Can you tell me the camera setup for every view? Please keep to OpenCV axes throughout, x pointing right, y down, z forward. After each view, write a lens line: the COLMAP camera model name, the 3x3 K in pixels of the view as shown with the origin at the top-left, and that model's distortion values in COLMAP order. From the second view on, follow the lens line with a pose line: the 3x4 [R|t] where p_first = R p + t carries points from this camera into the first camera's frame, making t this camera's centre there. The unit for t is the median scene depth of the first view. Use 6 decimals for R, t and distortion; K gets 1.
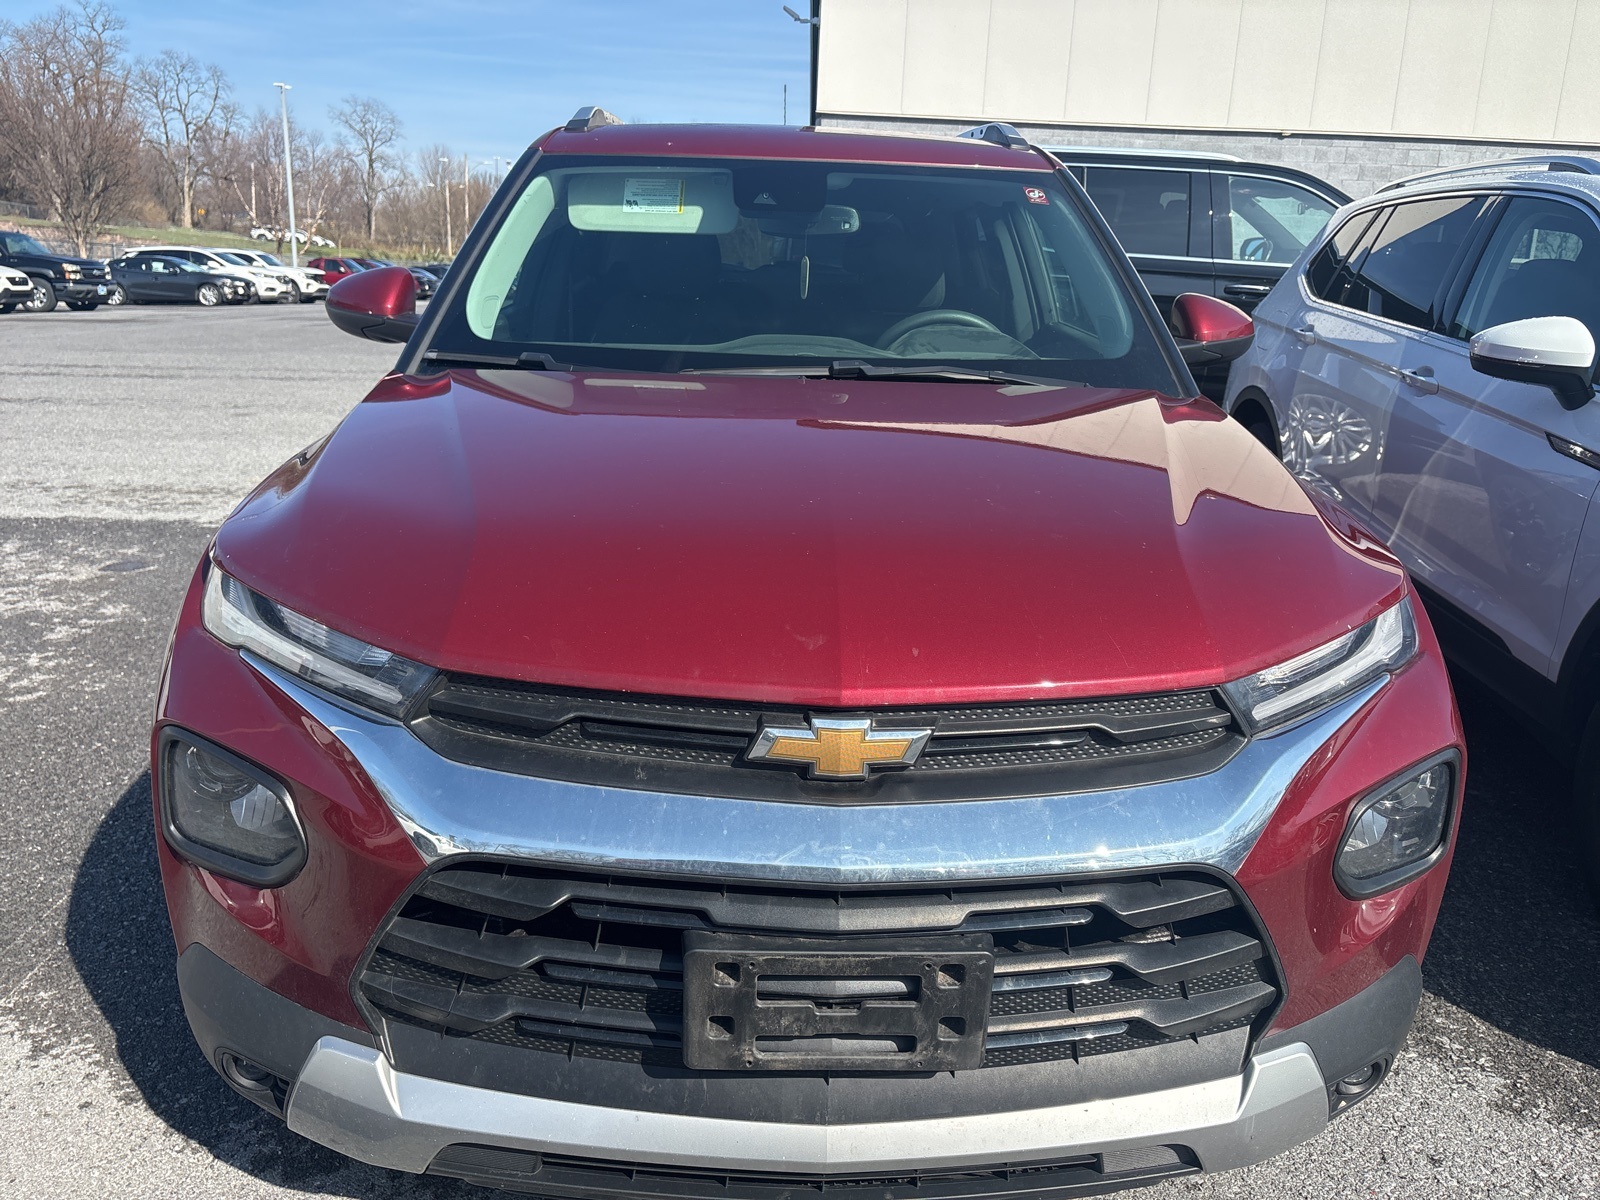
lens RADIAL K [[1234.1, 0, 800.0], [0, 1234.1, 600.0], [0, 0, 1]] dist [0.007921, -0.030936]
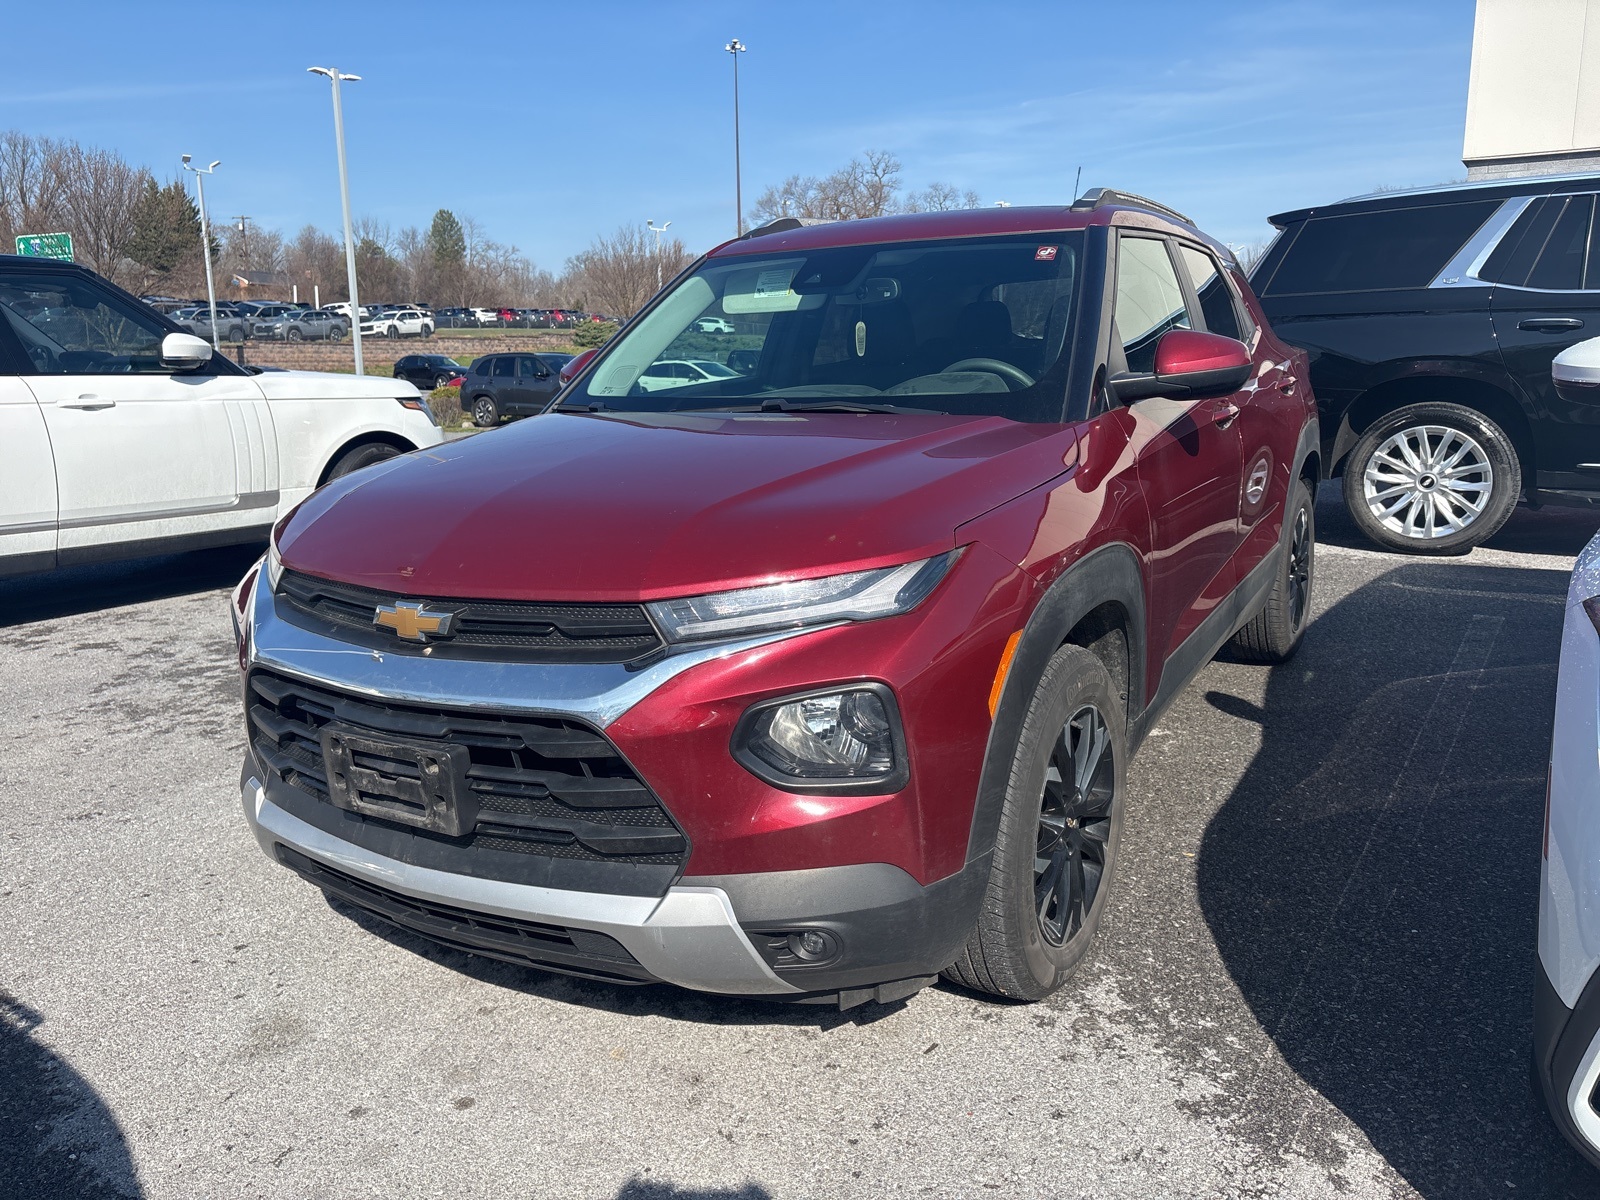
lens RADIAL K [[1234.1, 0, 800.0], [0, 1234.1, 600.0], [0, 0, 1]] dist [0.007921, -0.030936]
pose [[0.826683, 0.049957, -0.560445, 0.713046], [-0.088579, 0.995185, -0.041949, 0.060457], [0.555651, 0.084323, 0.827128, -0.031932]]
